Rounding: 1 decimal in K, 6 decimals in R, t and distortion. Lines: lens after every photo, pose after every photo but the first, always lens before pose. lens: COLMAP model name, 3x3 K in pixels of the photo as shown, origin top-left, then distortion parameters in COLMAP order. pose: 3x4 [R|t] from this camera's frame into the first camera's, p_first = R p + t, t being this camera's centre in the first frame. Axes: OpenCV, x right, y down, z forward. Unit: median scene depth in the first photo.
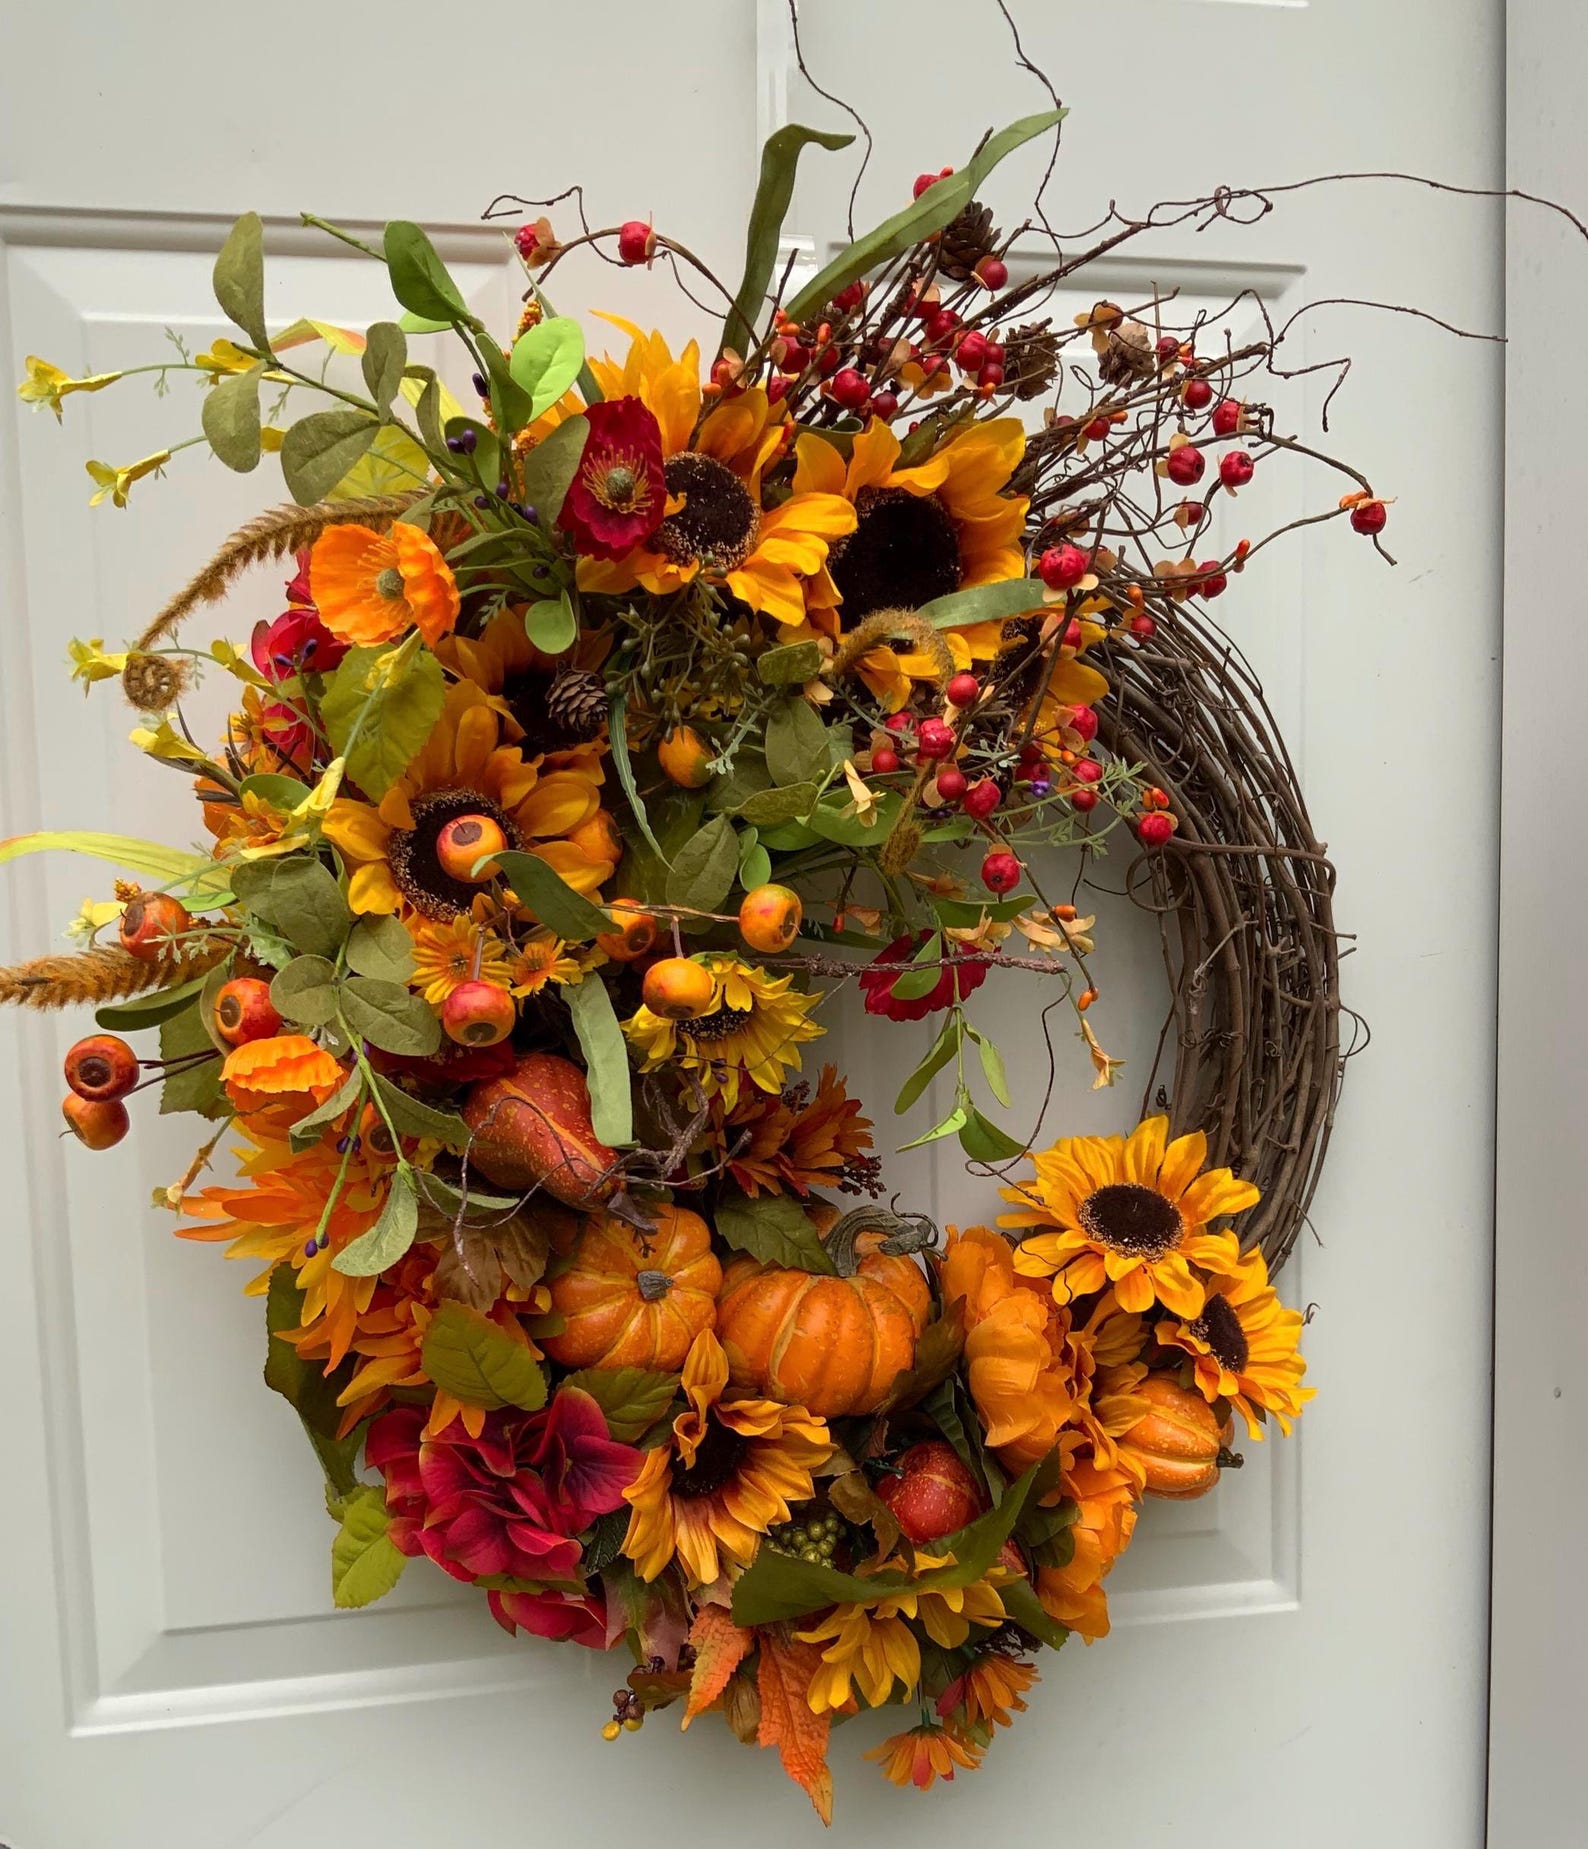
lens RADIAL K [[1905.8, 0, 856.1], [0, 1905.8, 1111.7], [0, 0, 1]] dist [0.025510, 0.000000]
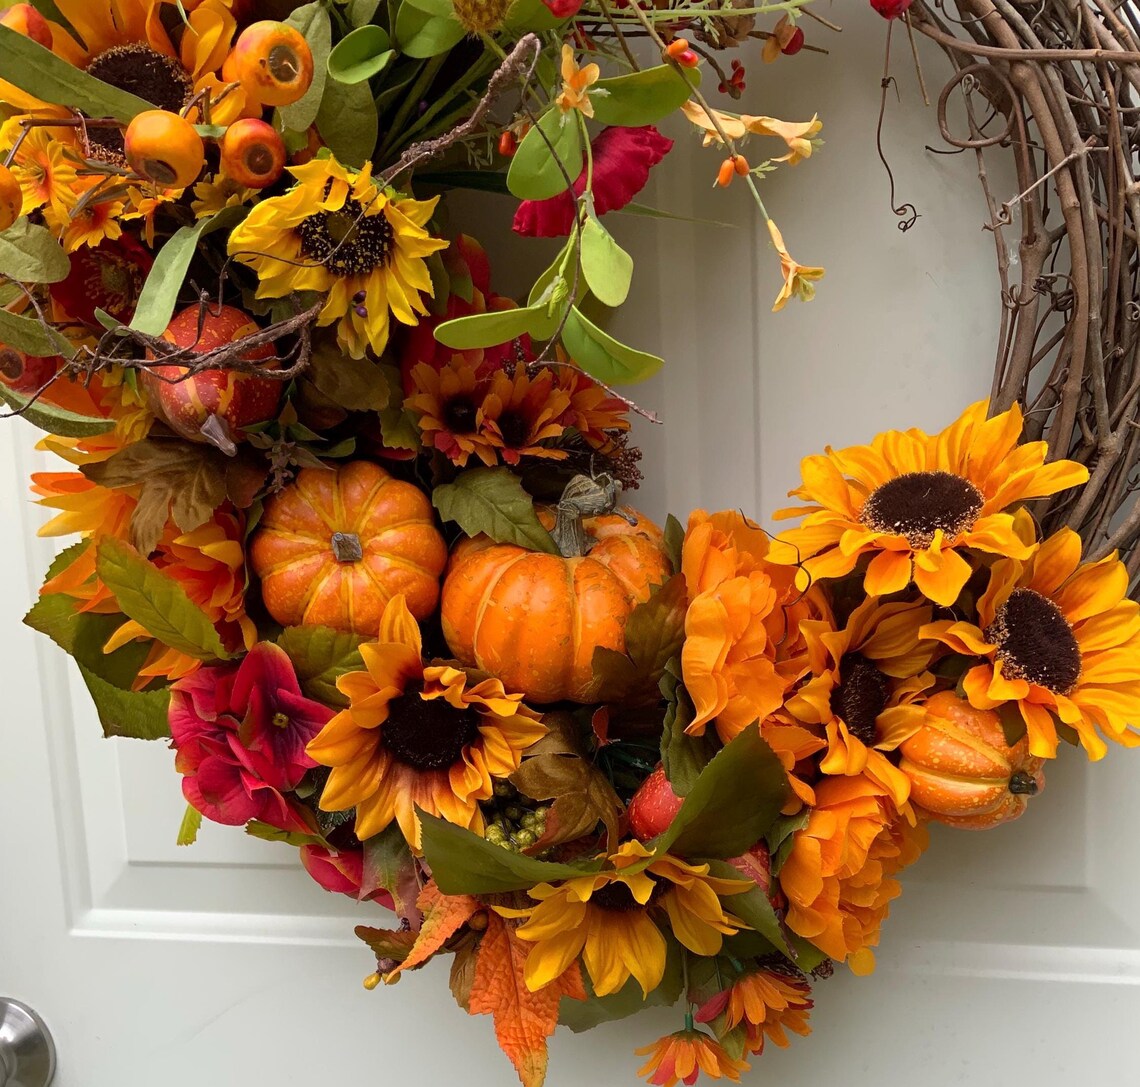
lens RADIAL K [[1300.6, 0, 564.3], [0, 1300.6, 743.4], [0, 0, 1]] dist [0.003863, 0.000000]
pose [[0.885579, 0.053341, -0.461416, 0.319162], [-0.021543, 0.997032, 0.073913, 0.140490], [0.463989, -0.055516, 0.884100, 0.433657]]
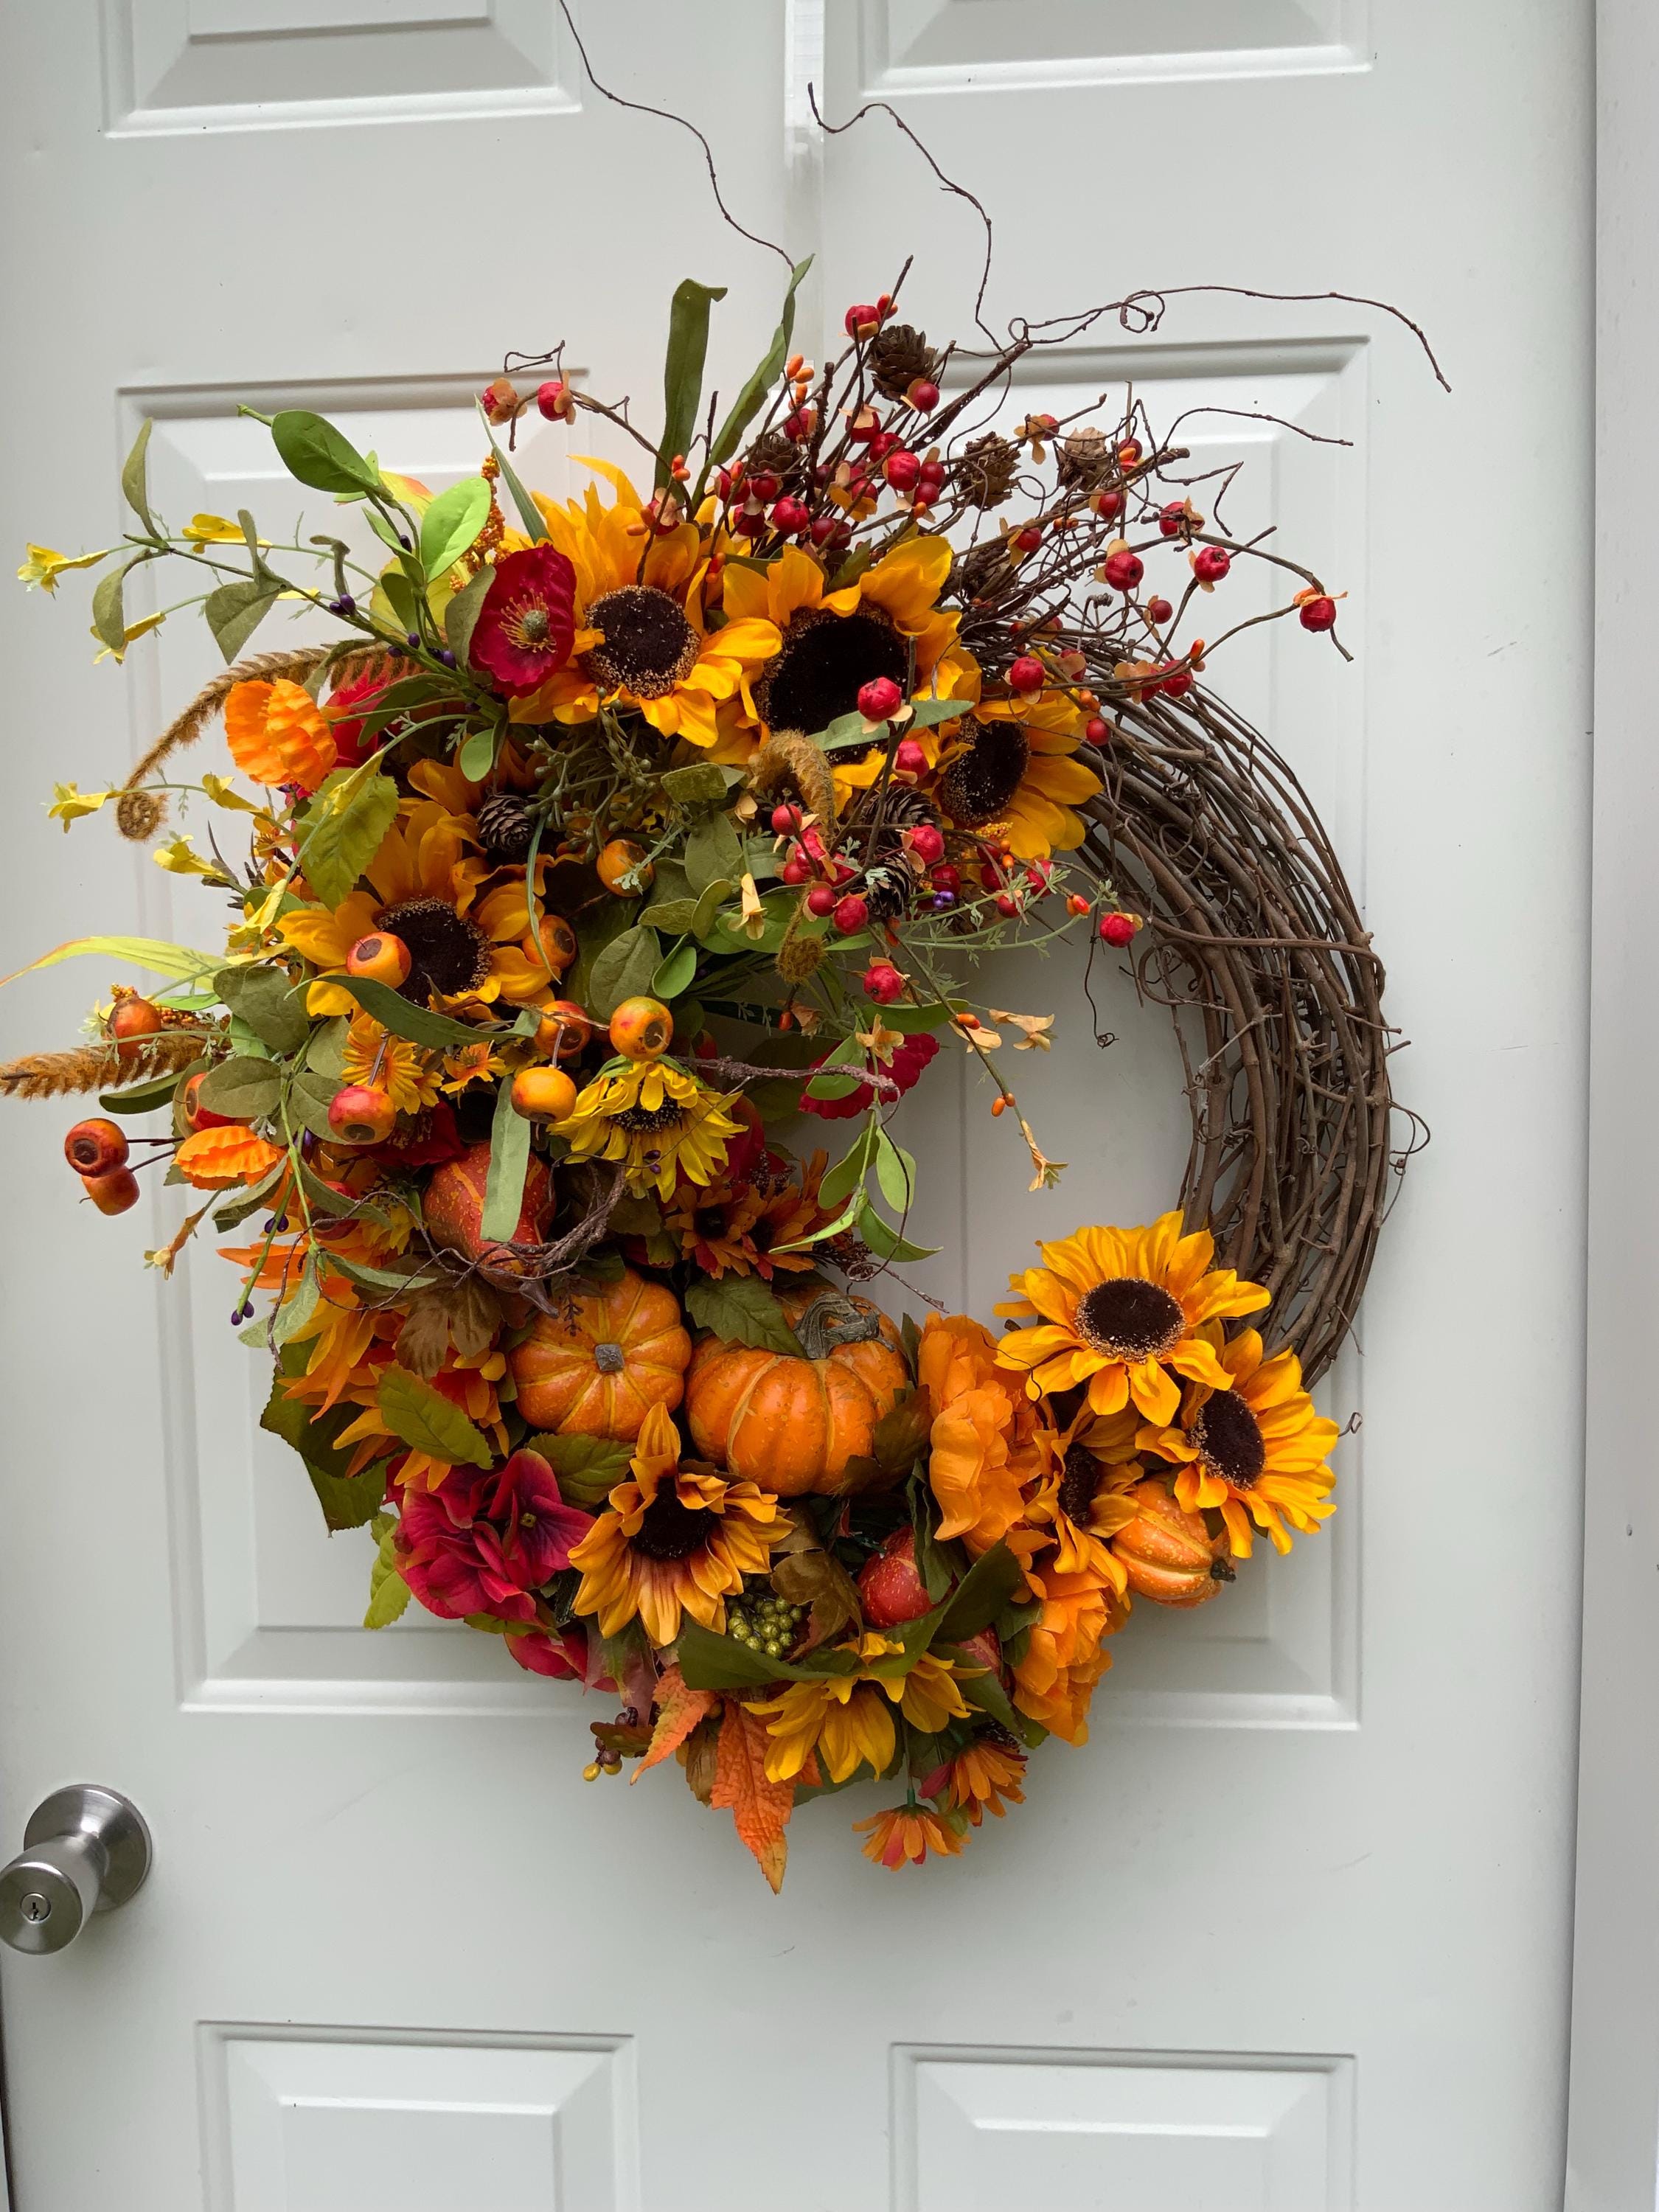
lens RADIAL K [[1849.8, 0, 840.5], [0, 1849.8, 1074.9], [0, 0, 1]] dist [0.069131, -0.131953]
pose [[0.960333, 0.028375, -0.277407, 0.298029], [-0.033725, 0.999325, -0.014533, -0.055953], [0.276808, 0.023312, 0.960643, 0.037999]]
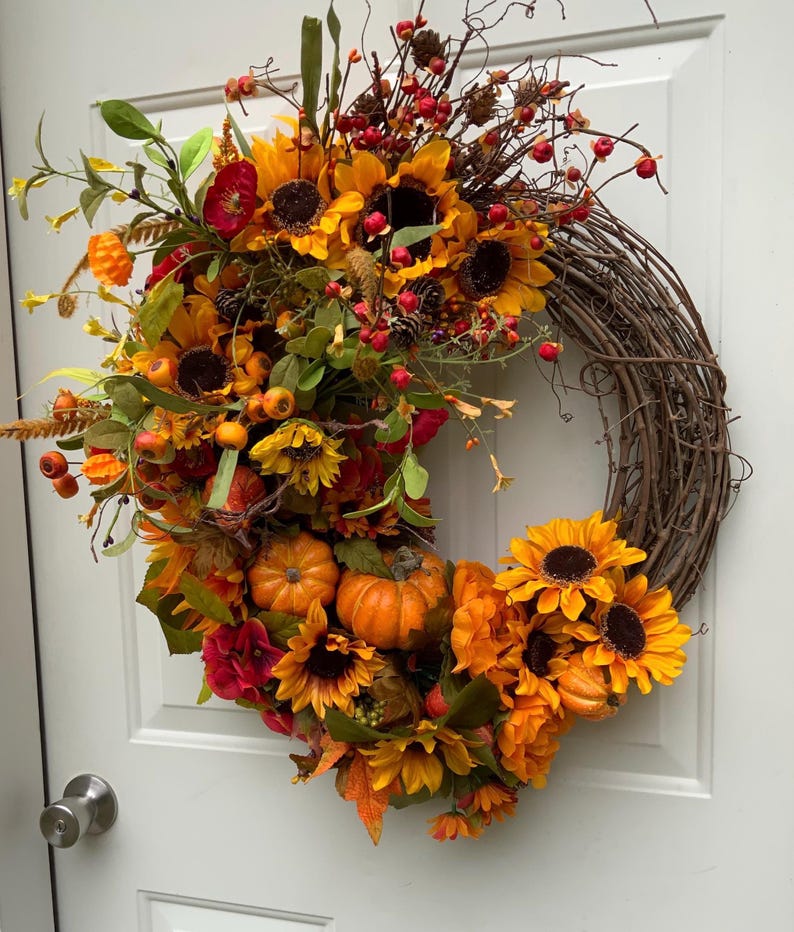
lens RADIAL K [[985.7, 0, 358.2], [0, 985.7, 530.4], [0, 0, 1]] dist [0.029819, 0.000000]
pose [[0.861031, 0.063093, -0.504624, 0.506387], [-0.044483, 0.997815, 0.048855, -0.015776], [0.506604, -0.019619, 0.861956, 0.087270]]
